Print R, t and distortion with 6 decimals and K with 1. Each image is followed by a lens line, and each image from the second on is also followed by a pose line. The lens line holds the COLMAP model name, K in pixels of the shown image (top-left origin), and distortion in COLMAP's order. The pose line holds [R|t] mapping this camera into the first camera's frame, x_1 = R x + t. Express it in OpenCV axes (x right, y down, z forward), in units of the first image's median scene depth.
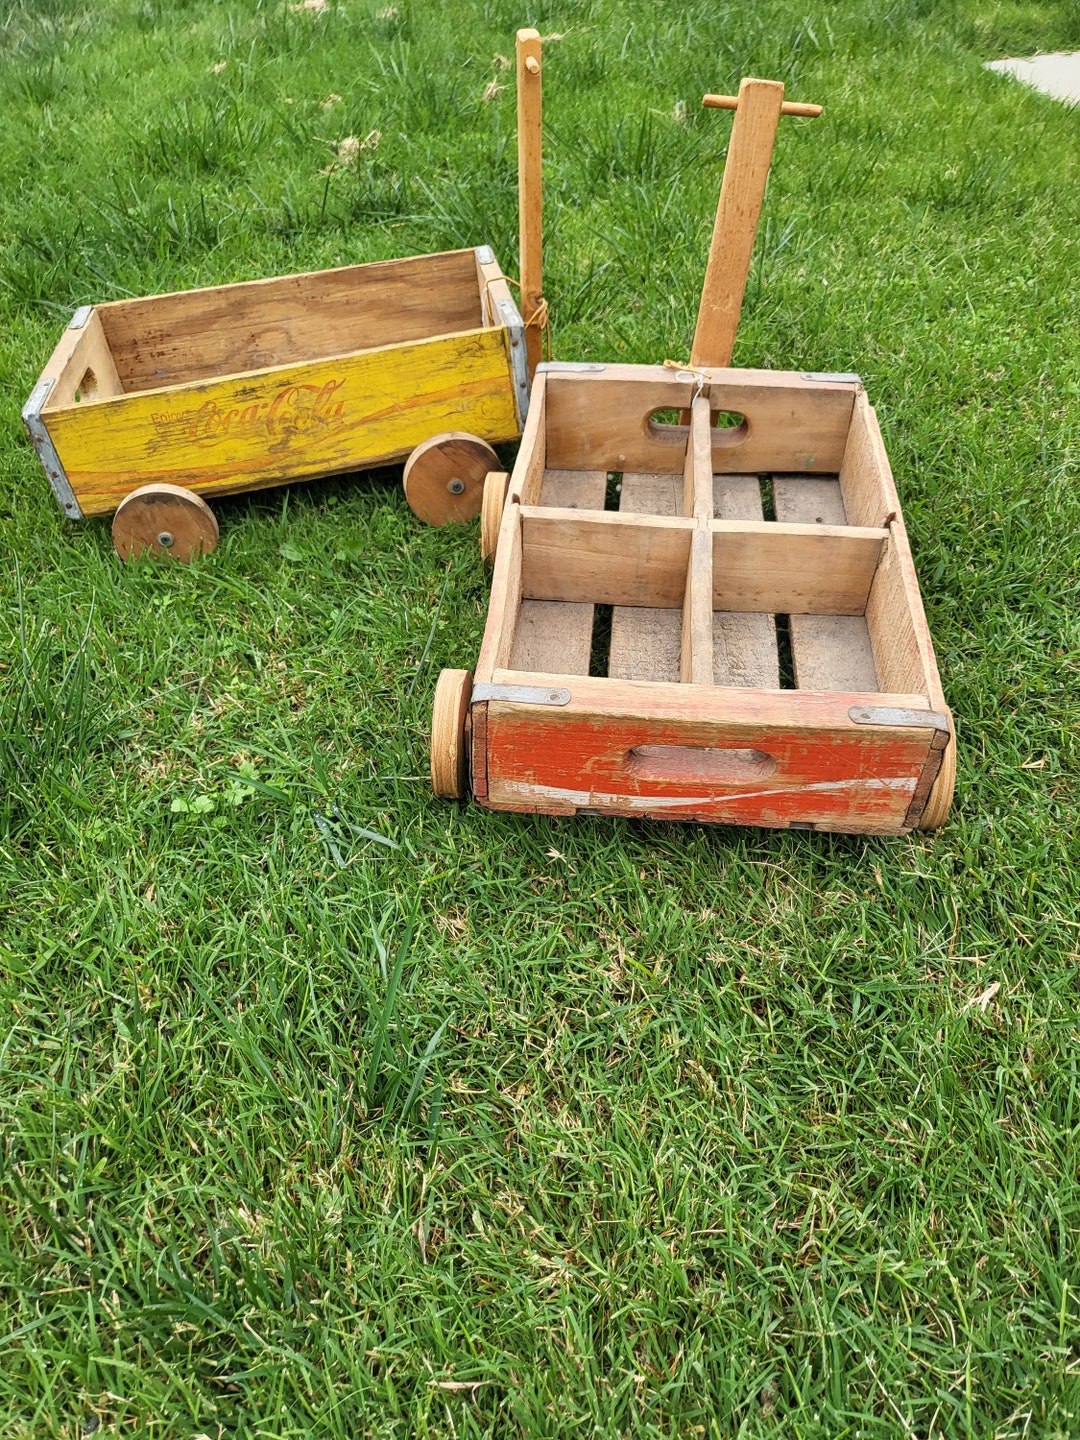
lens RADIAL K [[1124.8, 0, 540.0], [0, 1124.8, 720.0], [0, 0, 1]] dist [0.001521, 0.056630]
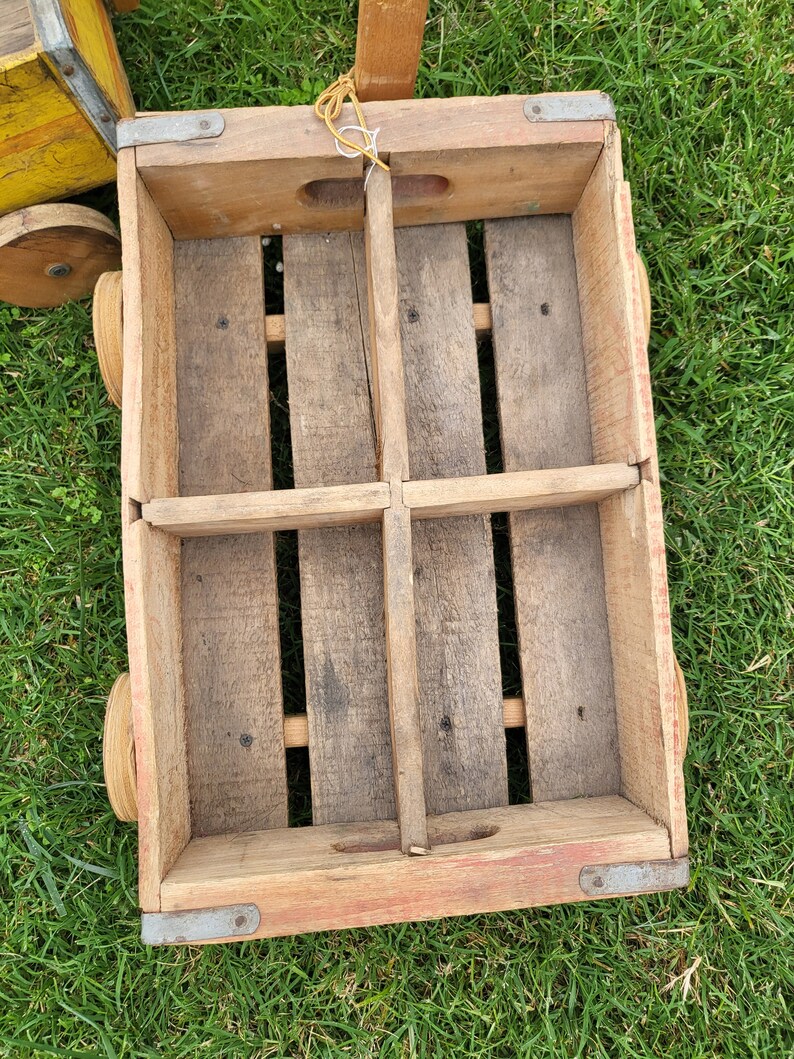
lens RADIAL K [[827.2, 0, 397.0], [0, 827.2, 529.5], [0, 0, 1]] dist [0.001521, 0.056630]
pose [[0.987839, -0.149423, 0.042981, 0.098431], [0.085669, 0.753767, 0.651533, -0.431053], [-0.129752, -0.639928, 0.757401, 0.474084]]
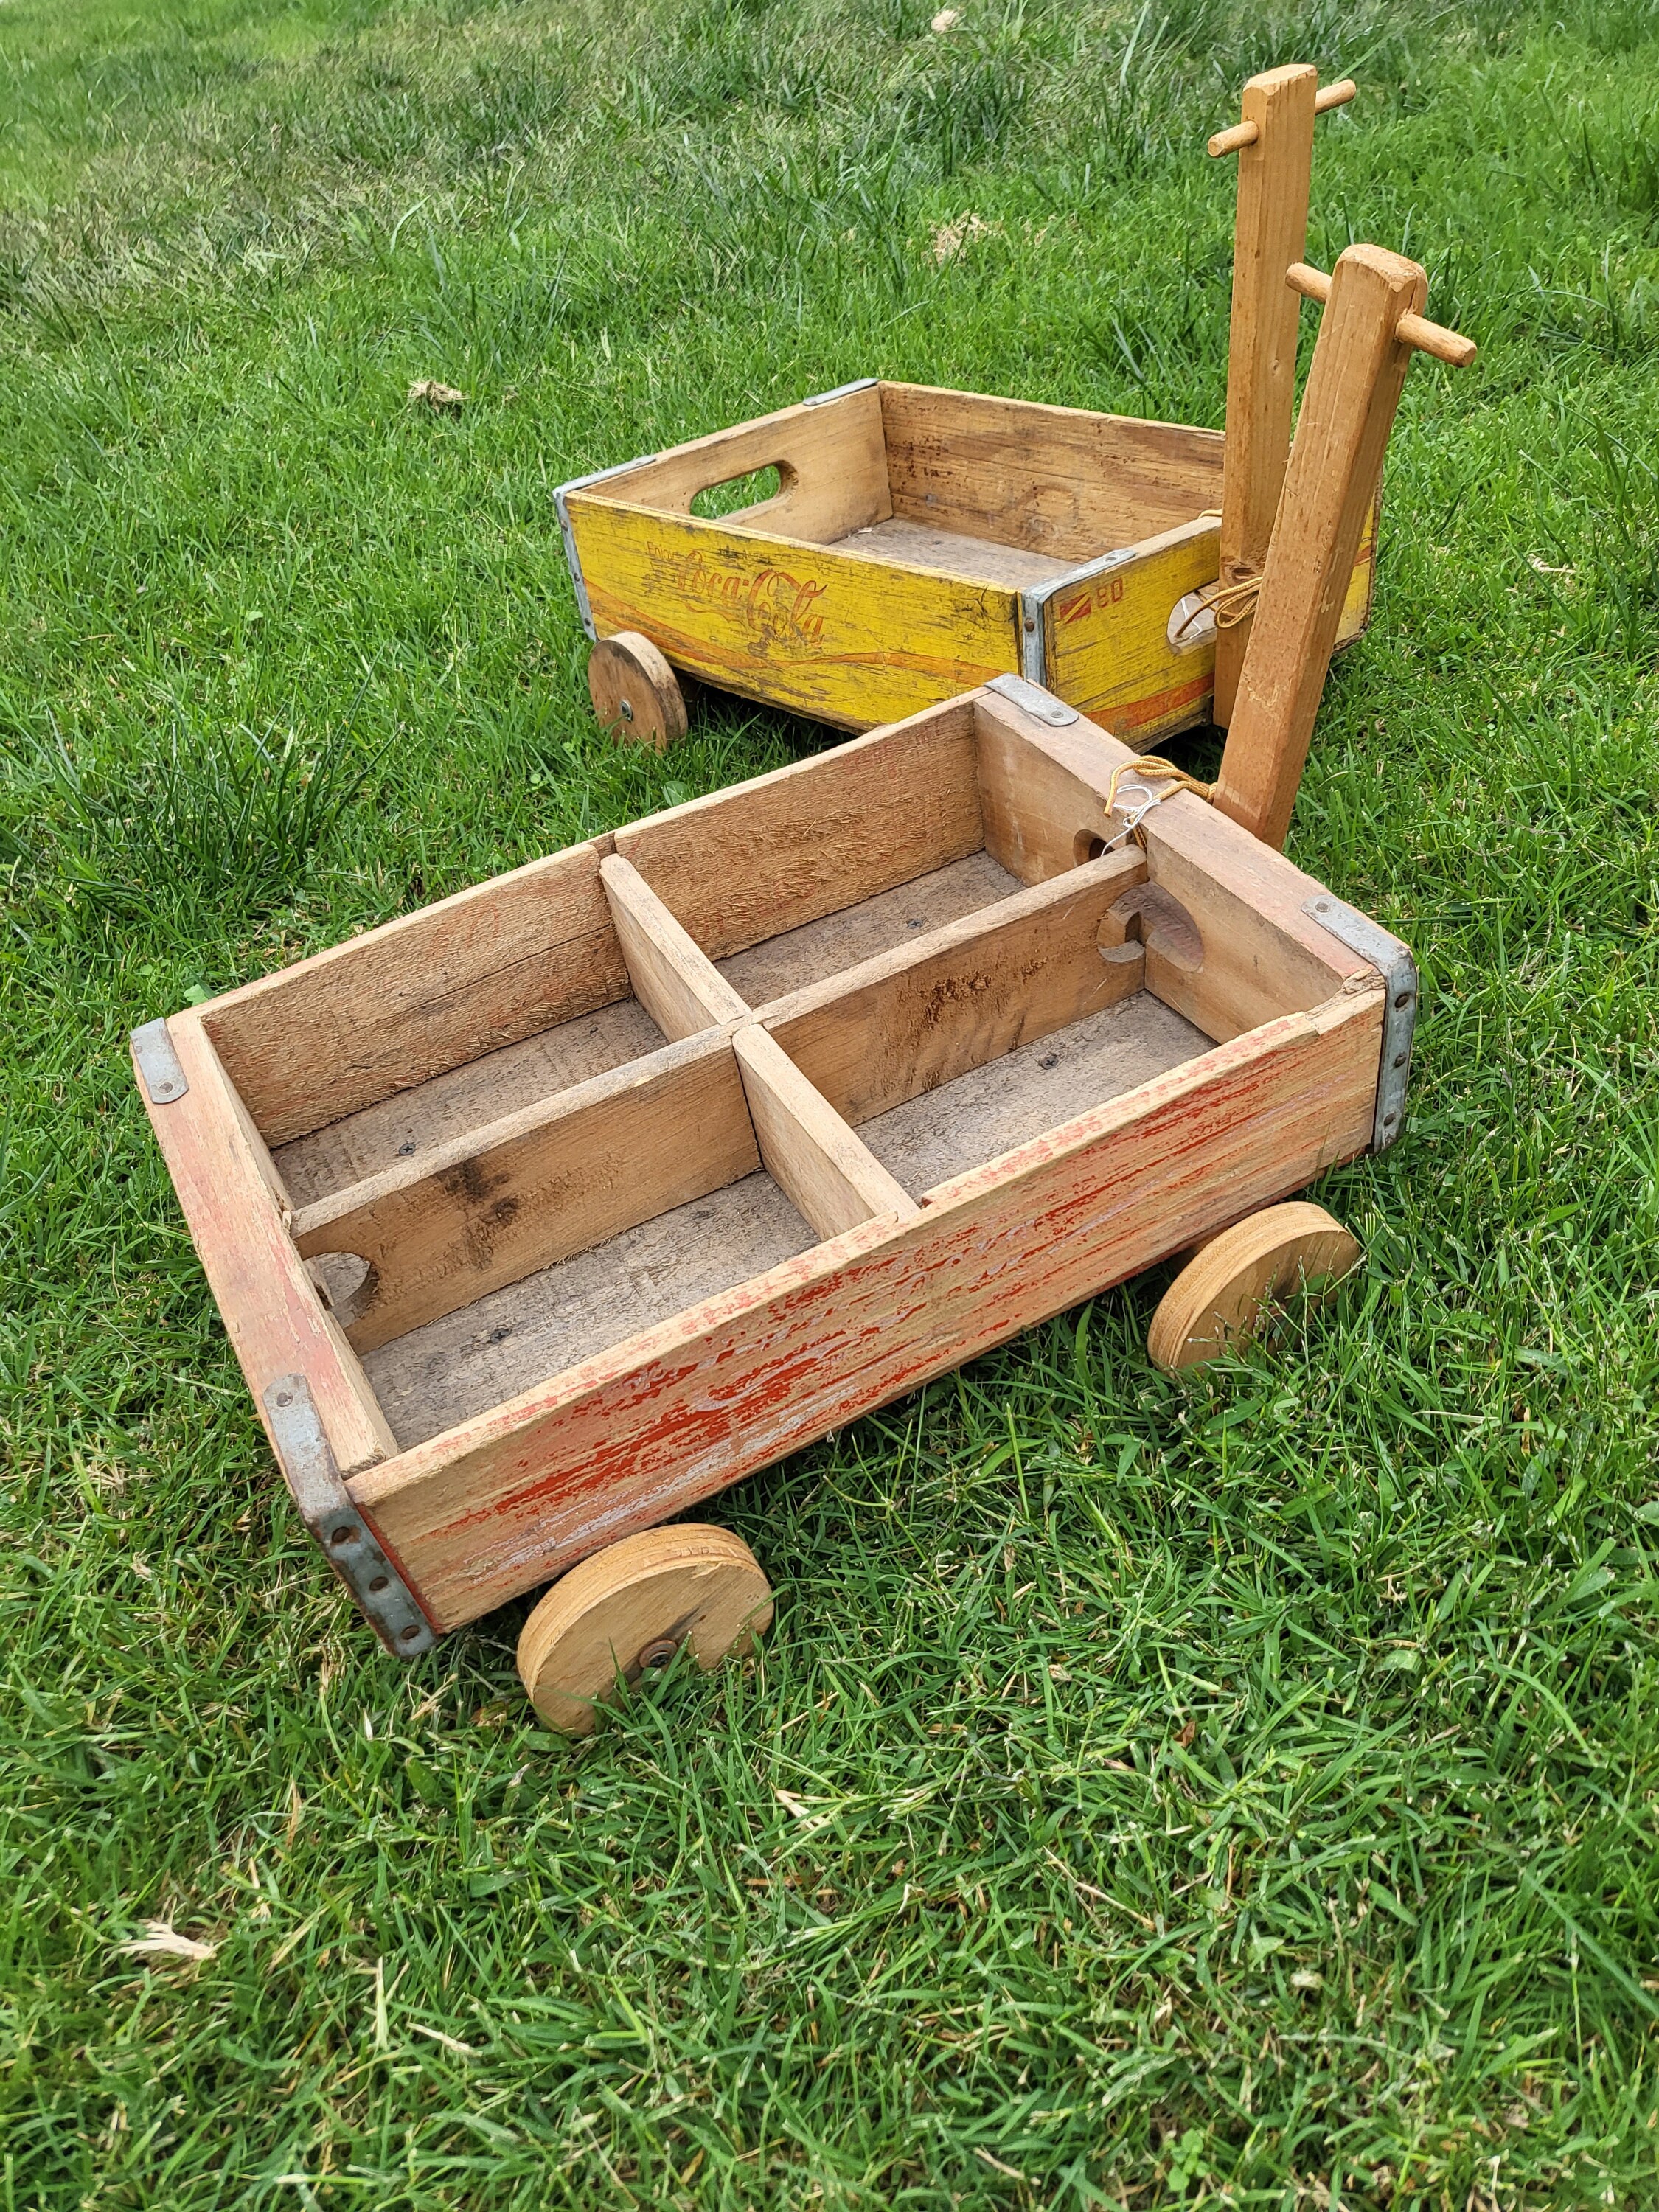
lens RADIAL K [[1727.8, 0, 829.5], [0, 1727.8, 1106.0], [0, 0, 1]] dist [0.001521, 0.056630]
pose [[0.539568, 0.525183, -0.658065, 0.618001], [-0.475951, 0.834996, 0.276139, -0.327939], [0.694505, 0.164211, 0.700498, 0.371743]]
